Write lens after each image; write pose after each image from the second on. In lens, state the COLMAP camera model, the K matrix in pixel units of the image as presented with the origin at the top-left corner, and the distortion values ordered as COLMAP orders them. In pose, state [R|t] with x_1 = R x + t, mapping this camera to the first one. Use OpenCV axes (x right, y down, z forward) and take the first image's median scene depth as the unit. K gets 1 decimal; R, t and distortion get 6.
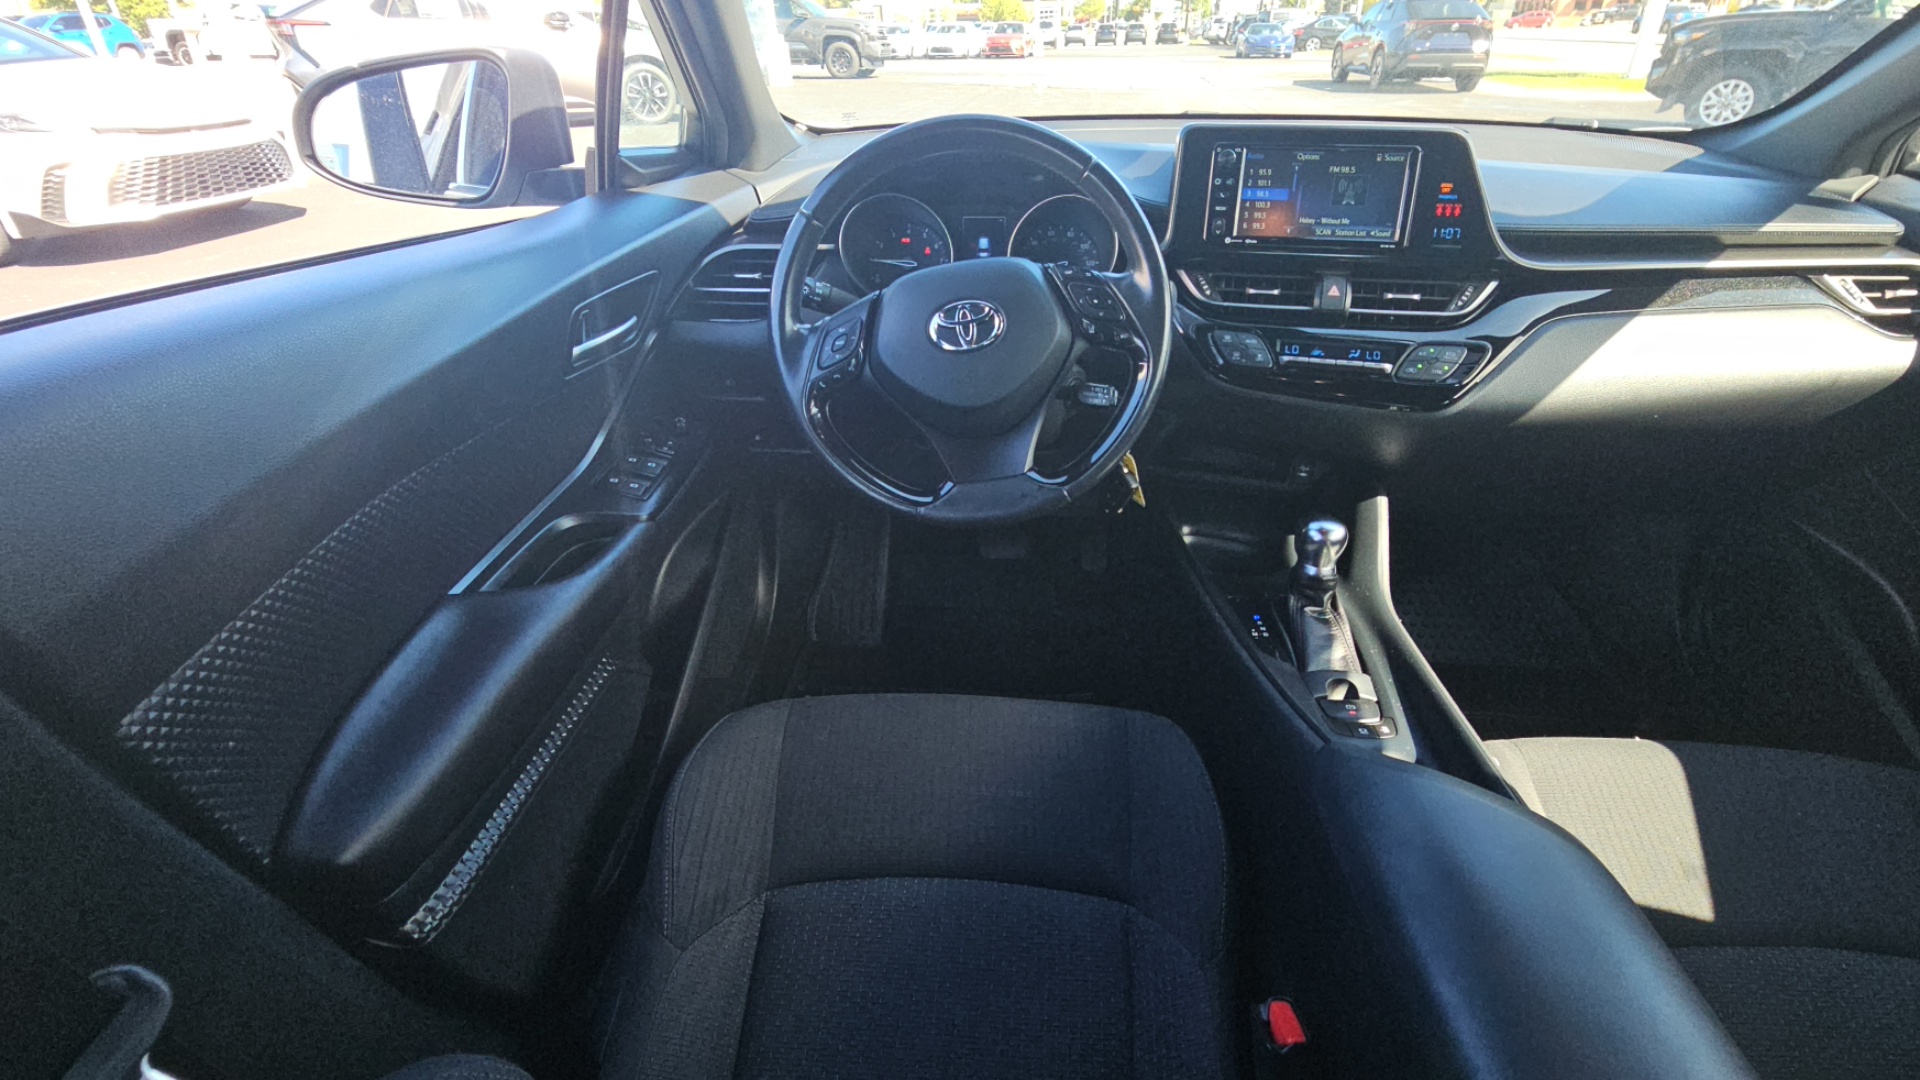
lens RADIAL K [[861.8, 0, 982.5], [0, 861.8, 540.8], [0, 0, 1]] dist [0.007846, -0.007404]
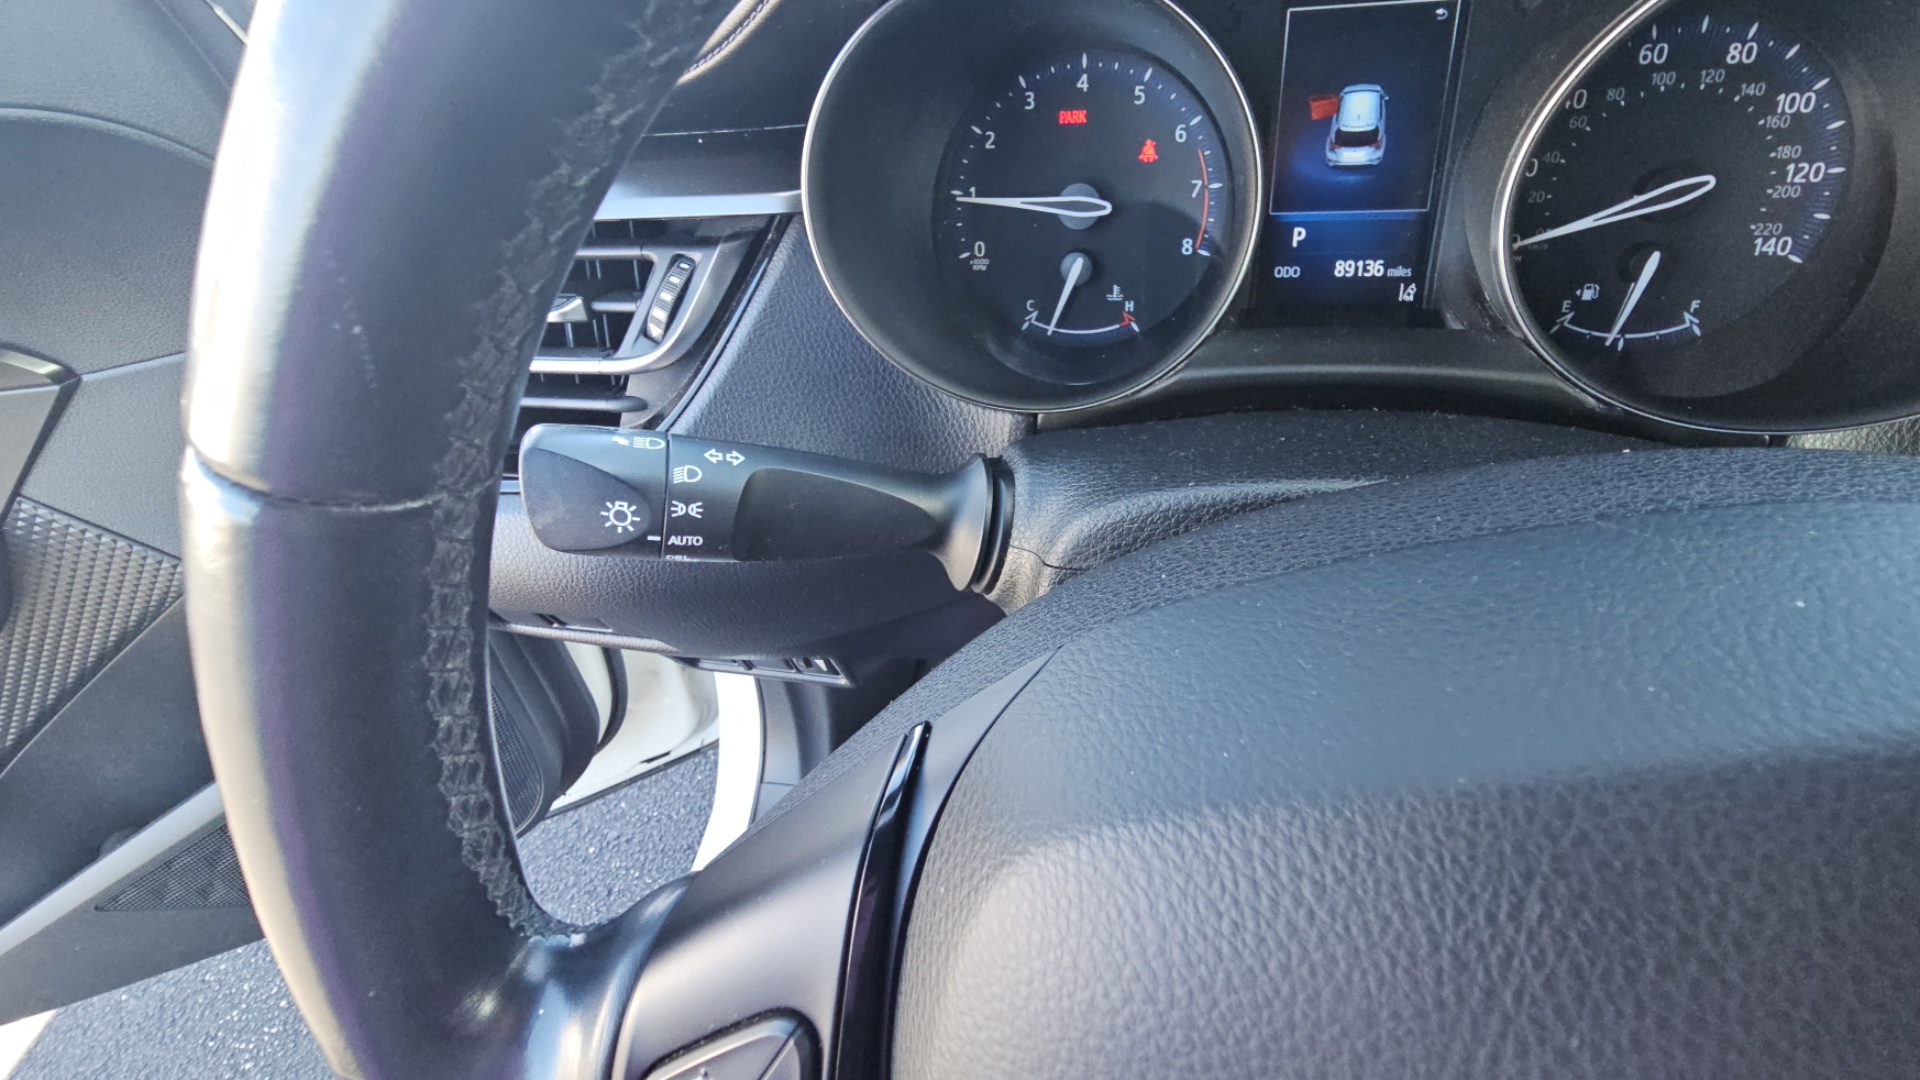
lens RADIAL K [[861.8, 0, 982.5], [0, 861.8, 540.8], [0, 0, 1]] dist [0.007846, -0.007404]
pose [[0.984857, 0.016631, -0.172571, -0.076326], [0.028369, 0.966514, 0.255043, -0.329294], [0.171034, -0.256076, 0.951405, 0.788143]]
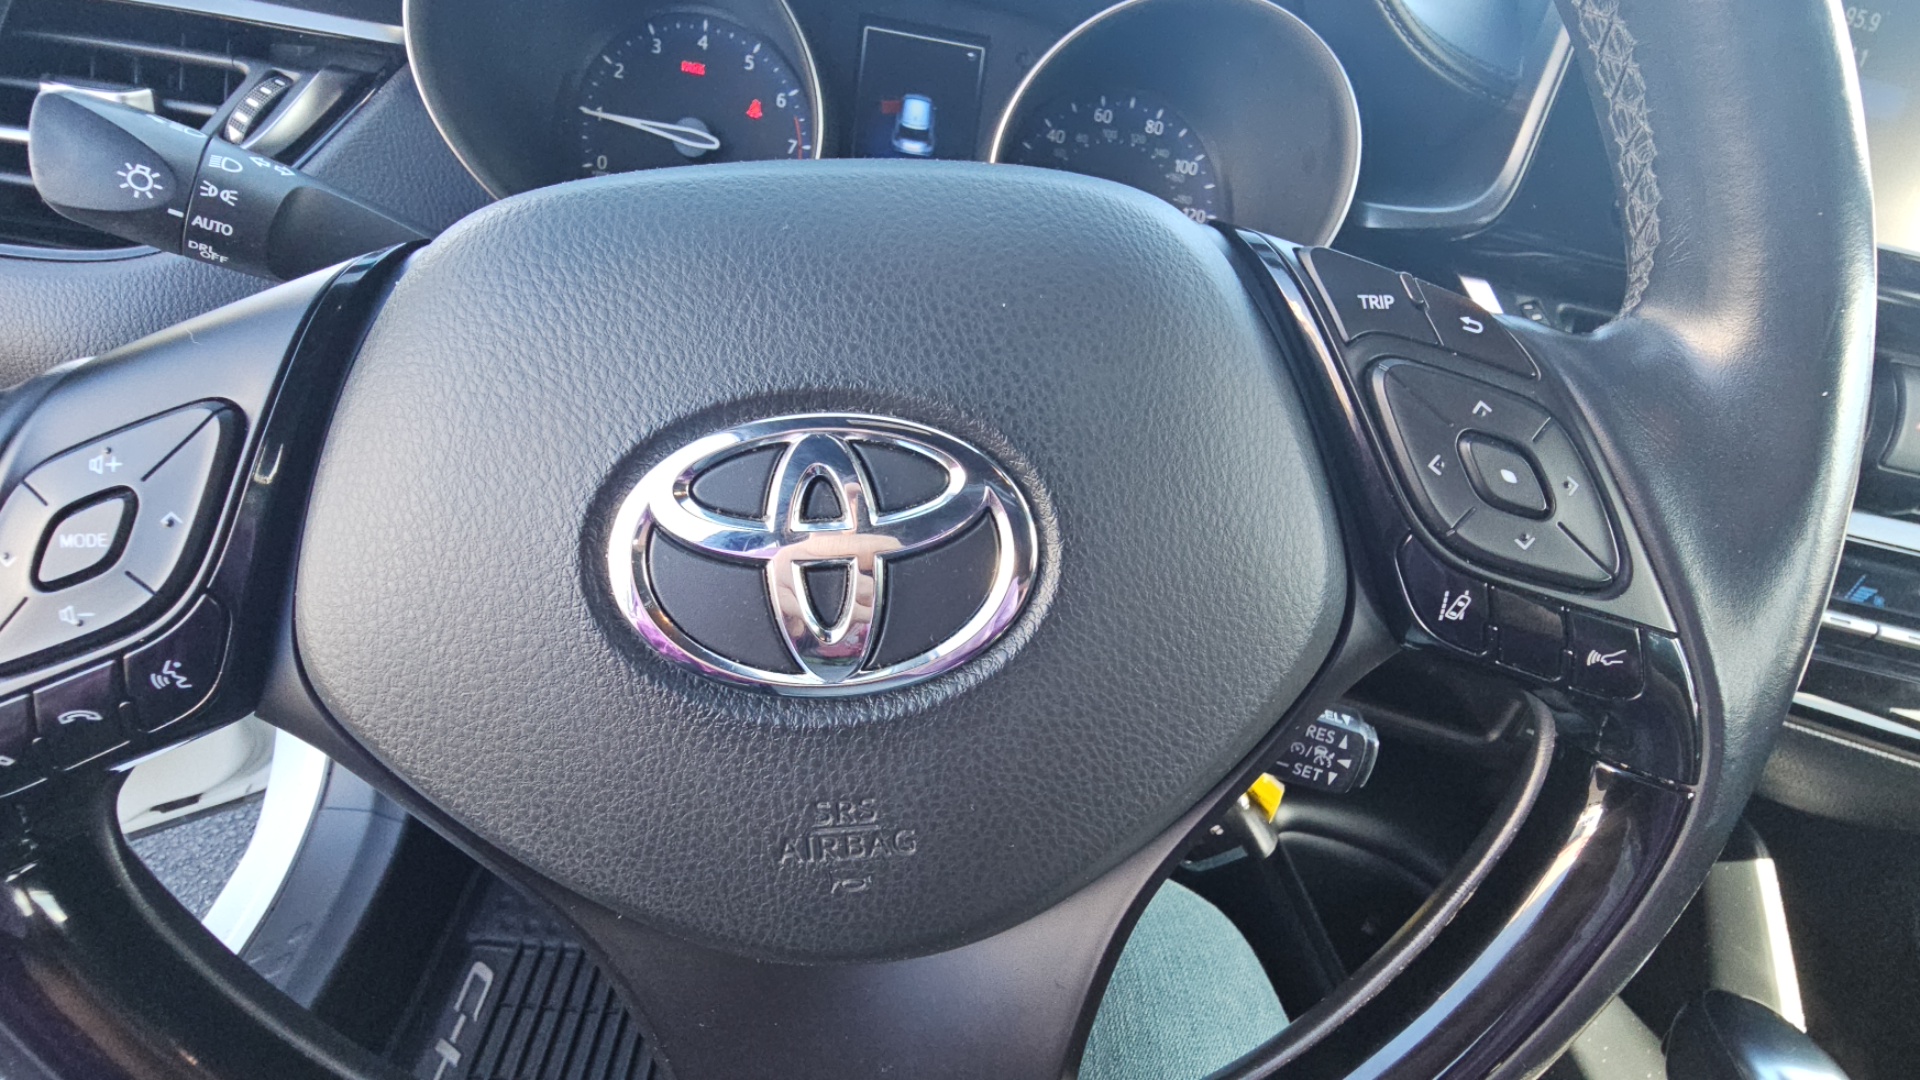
lens RADIAL K [[861.8, 0, 982.5], [0, 861.8, 540.8], [0, 0, 1]] dist [0.007846, -0.007404]
pose [[0.983756, 0.086939, 0.157056, -0.014578], [-0.101819, 0.990785, 0.089316, -0.234320], [-0.147844, -0.103857, 0.983543, 0.717100]]
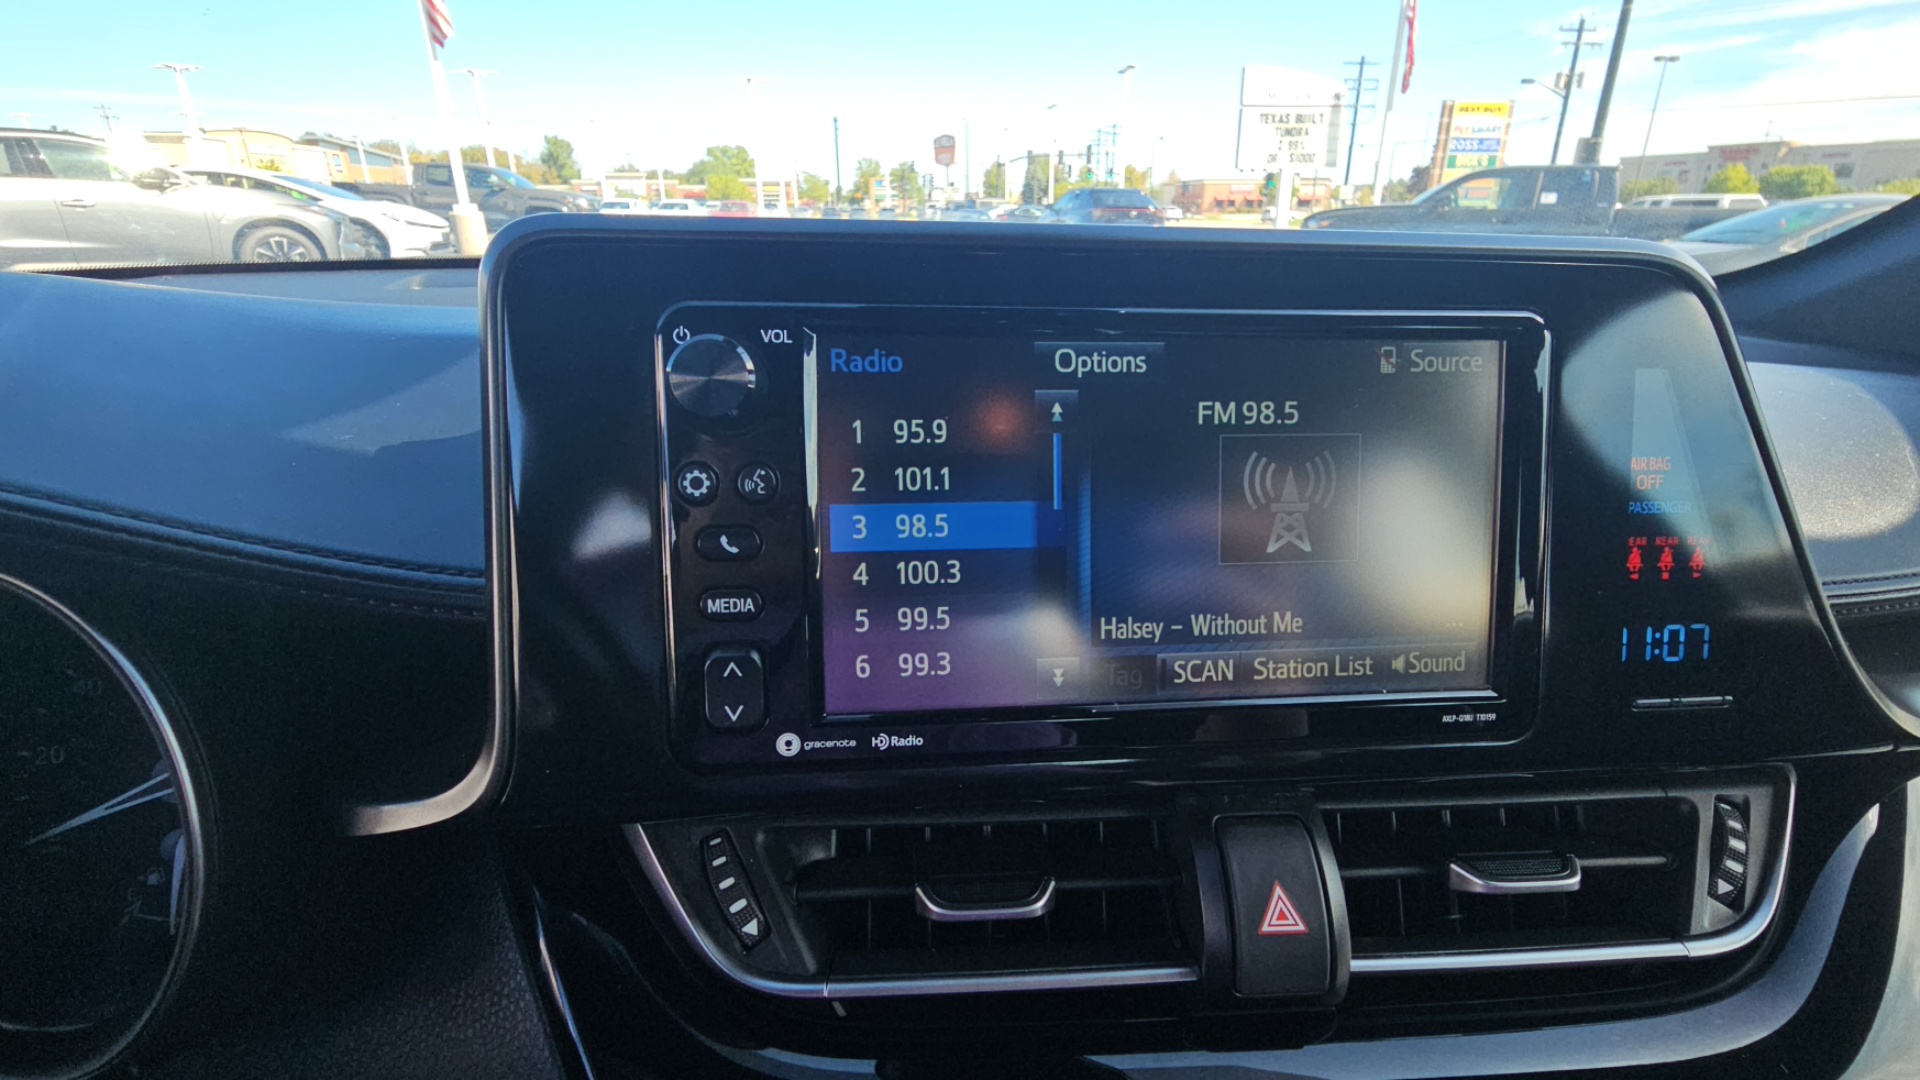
lens RADIAL K [[861.8, 0, 982.5], [0, 861.8, 540.8], [0, 0, 1]] dist [0.007846, -0.007404]
pose [[0.959926, -0.075952, 0.269767, 0.279981], [0.121008, 0.980551, -0.154521, -0.362485], [-0.252784, 0.180973, 0.950447, 0.791295]]
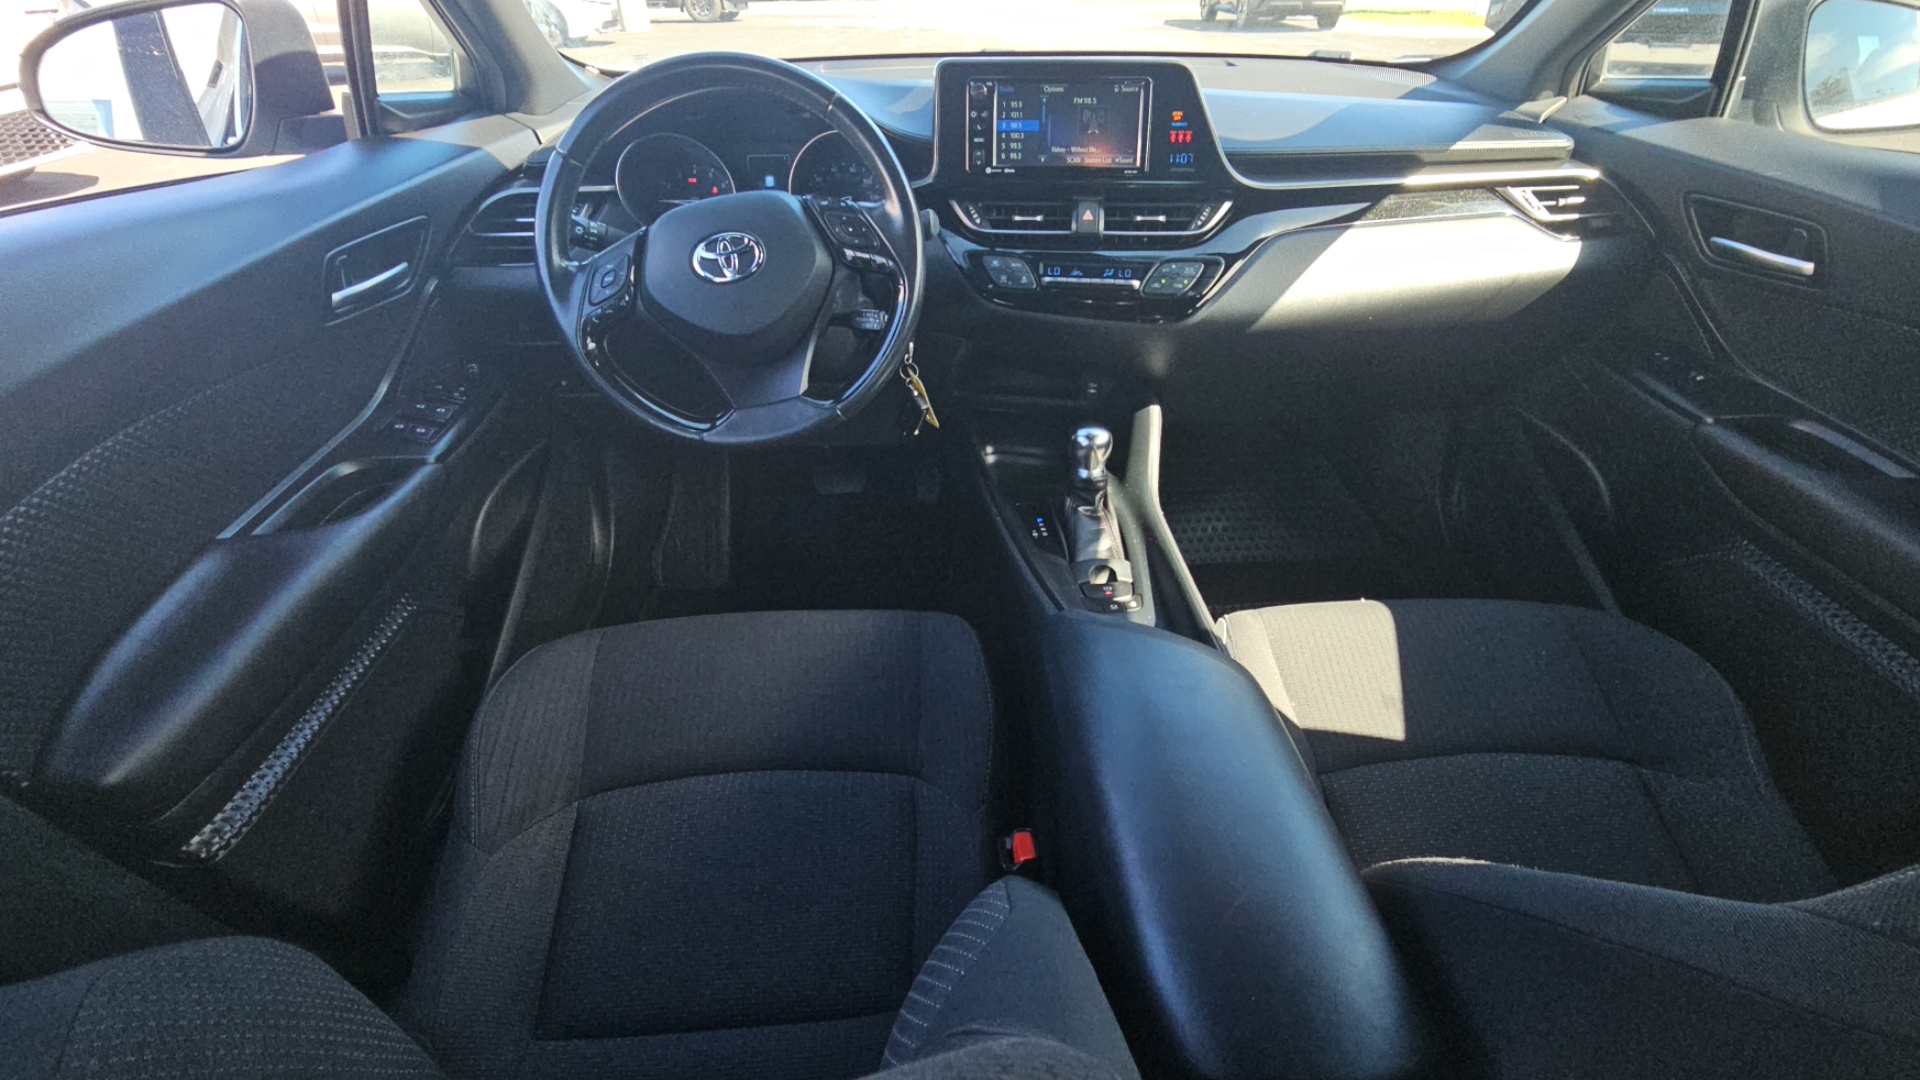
lens RADIAL K [[861.6, 0, 984.6], [0, 861.6, 539.0], [0, 0, 1]] dist [0.005559, -0.007604]
pose [[0.992167, -0.070868, 0.102867, 0.138219], [0.065670, 0.996429, 0.053077, 0.051282], [-0.106262, -0.045906, 0.993278, -0.085057]]
